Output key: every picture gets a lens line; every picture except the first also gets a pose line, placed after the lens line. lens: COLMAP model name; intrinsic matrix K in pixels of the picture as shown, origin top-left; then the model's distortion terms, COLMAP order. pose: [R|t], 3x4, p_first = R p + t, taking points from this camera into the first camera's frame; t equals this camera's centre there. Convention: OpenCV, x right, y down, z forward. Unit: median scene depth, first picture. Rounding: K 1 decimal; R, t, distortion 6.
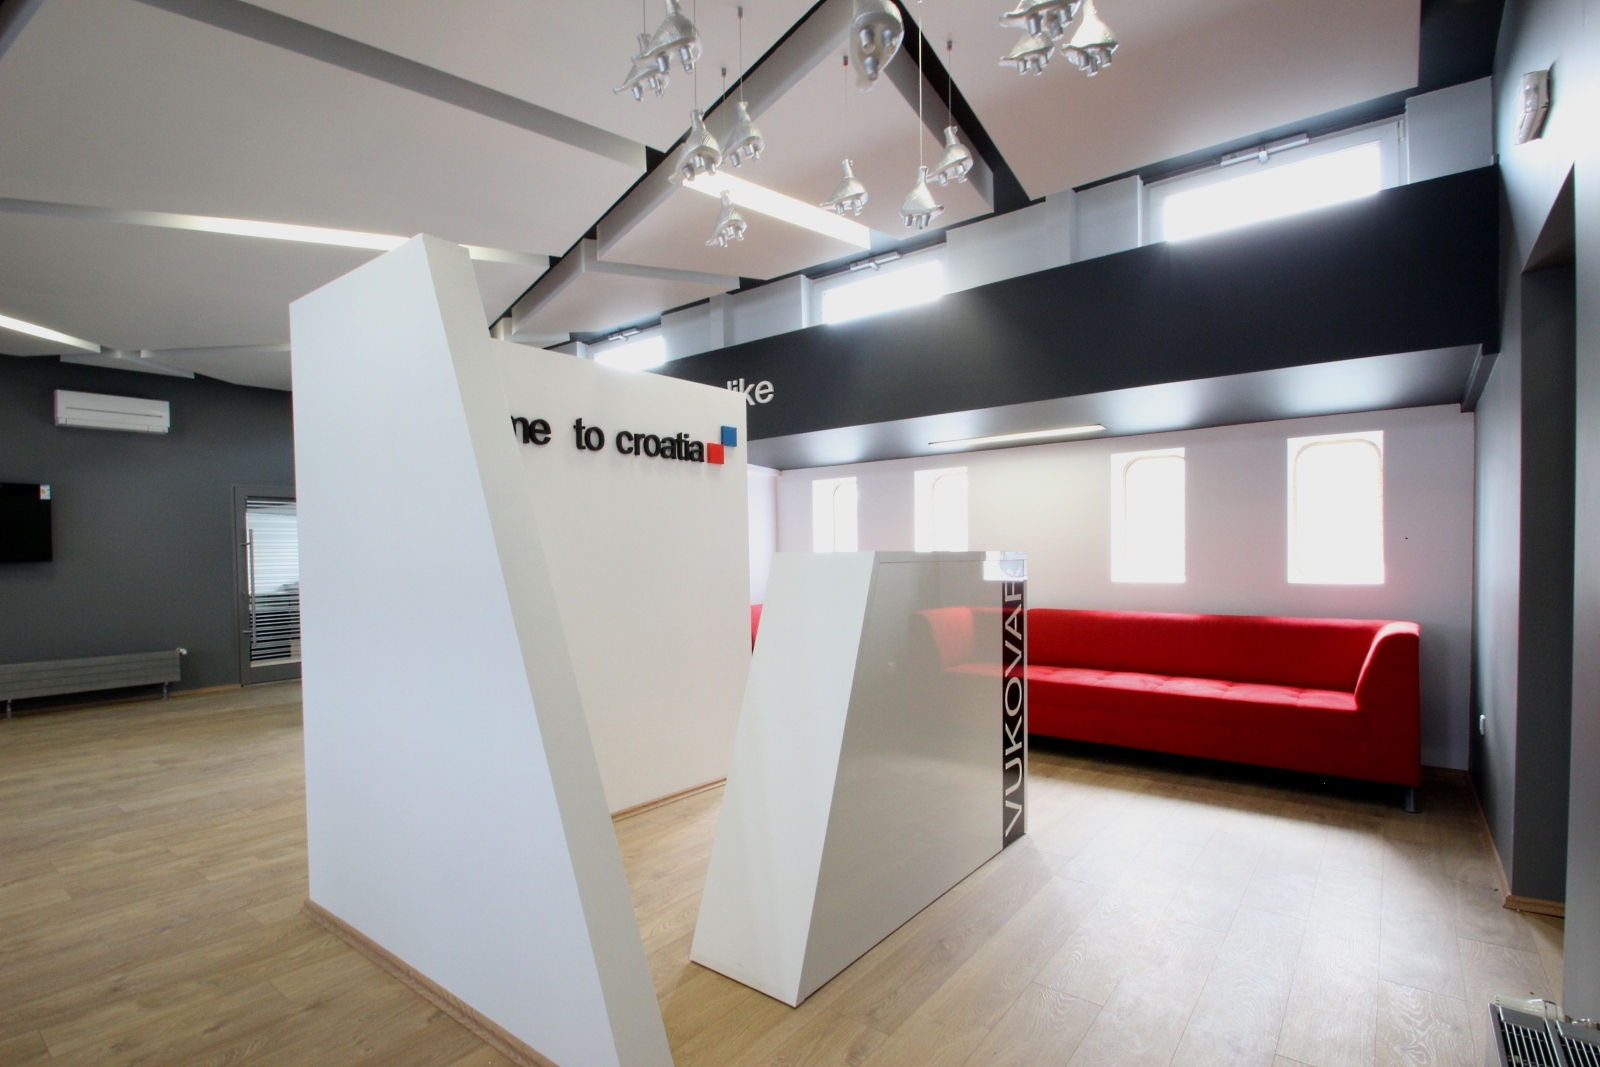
lens RADIAL K [[762.7, 0, 796.4], [0, 762.7, 566.6], [0, 0, 1]] dist [-0.001675, -0.010097]
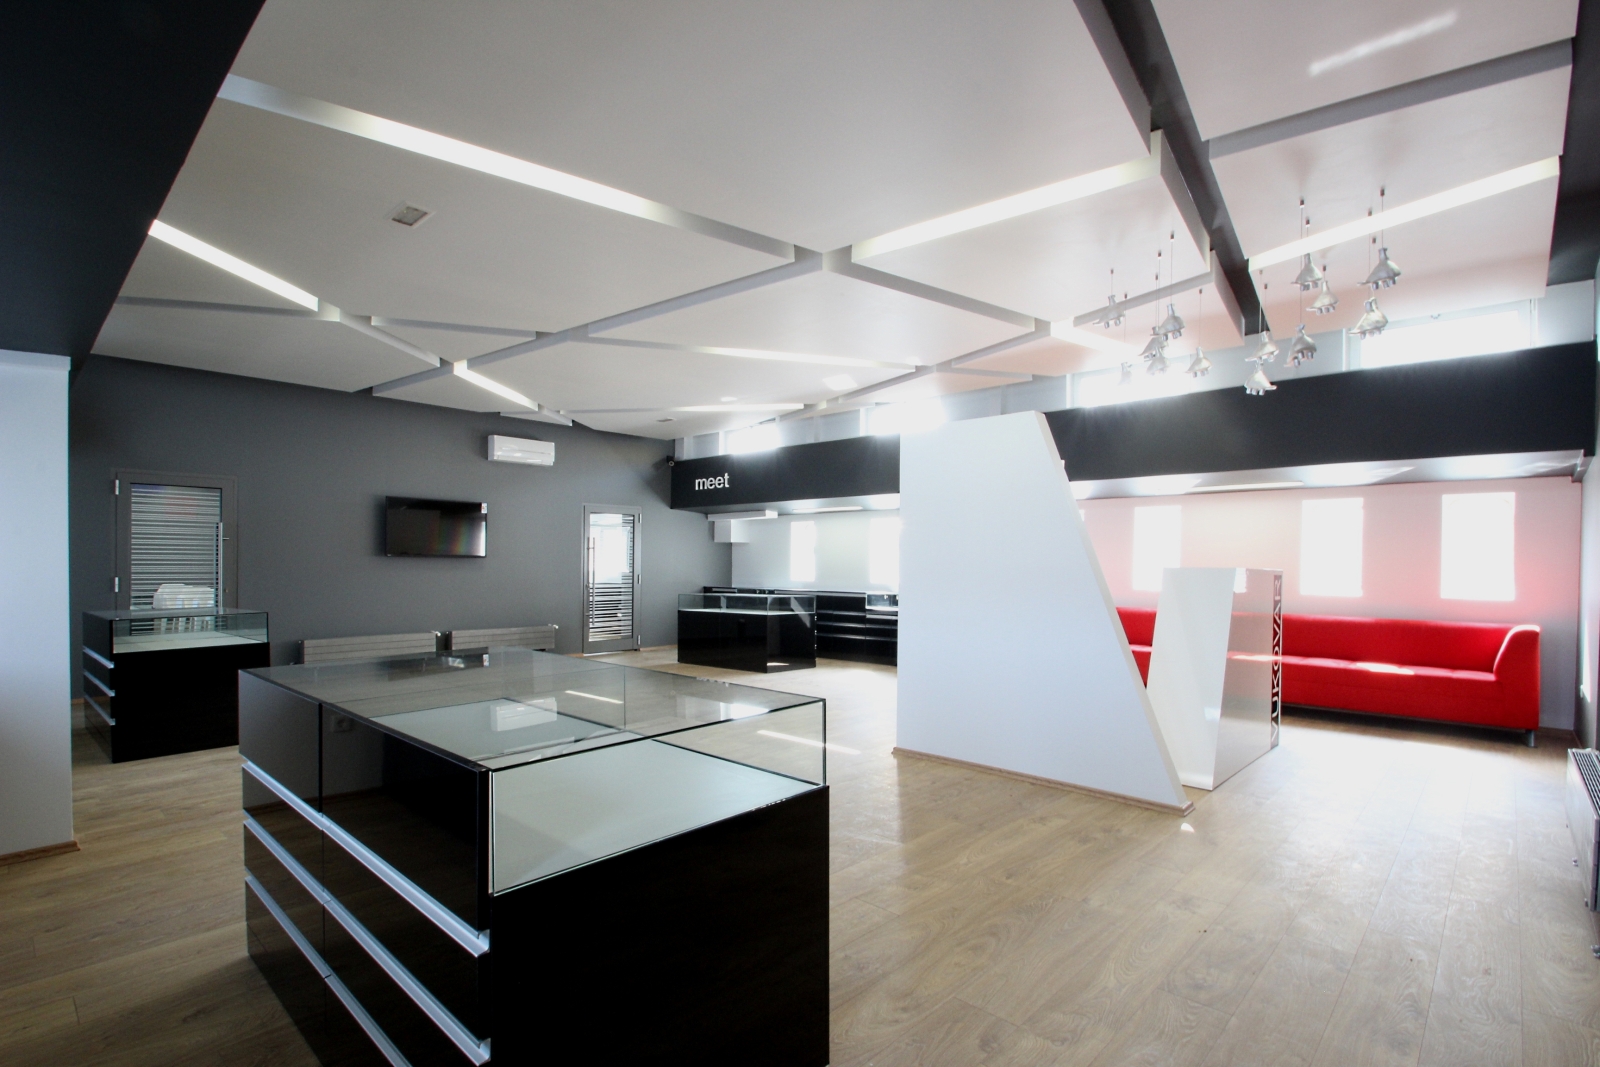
lens RADIAL K [[762.7, 0, 796.4], [0, 762.7, 566.6], [0, 0, 1]] dist [-0.001675, -0.010097]
pose [[0.995654, 0.026589, -0.089249, -0.471250], [-0.027856, 0.999528, -0.012983, 0.017604], [0.088862, 0.015412, 0.995925, -0.569097]]
